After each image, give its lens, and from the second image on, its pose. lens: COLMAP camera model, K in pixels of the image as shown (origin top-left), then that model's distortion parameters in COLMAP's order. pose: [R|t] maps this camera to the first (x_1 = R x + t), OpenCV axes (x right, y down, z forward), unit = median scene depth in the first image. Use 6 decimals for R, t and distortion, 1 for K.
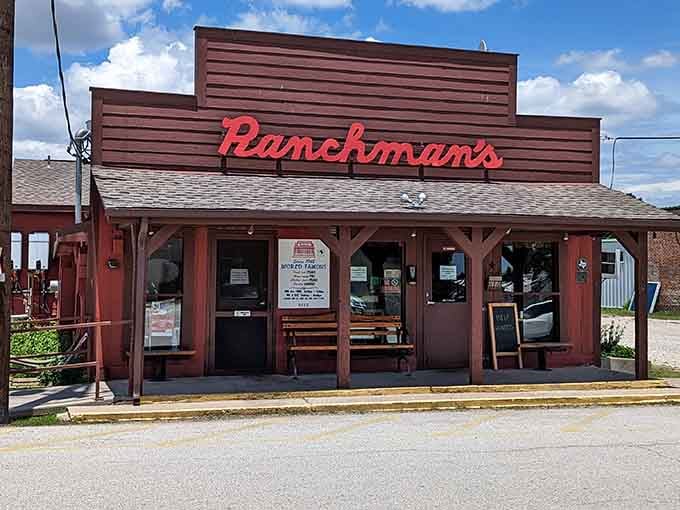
lens RADIAL K [[1649.9, 0, 340.0], [0, 1649.9, 255.0], [0, 0, 1]] dist [-0.438907, -0.392918]
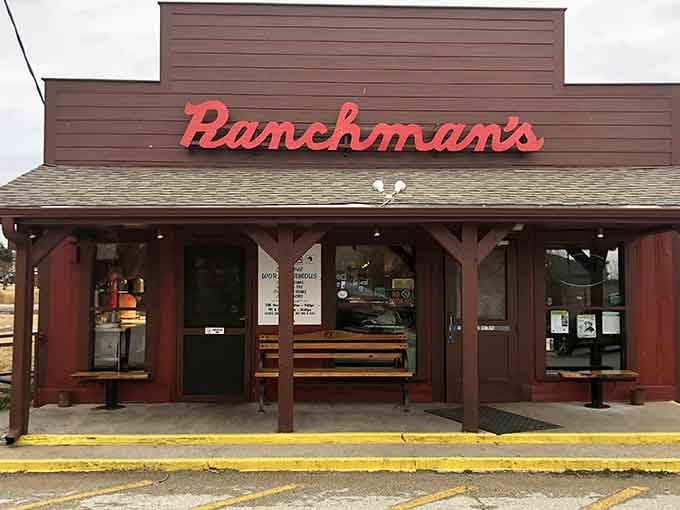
lens RADIAL K [[1649.9, 0, 340.0], [0, 1649.9, 255.0], [0, 0, 1]] dist [-0.438907, -0.392918]
pose [[0.910740, -0.010384, -0.412850, 0.349636], [0.009119, 0.999946, -0.005035, 0.000930], [0.412880, 0.000821, 0.910785, 0.243622]]
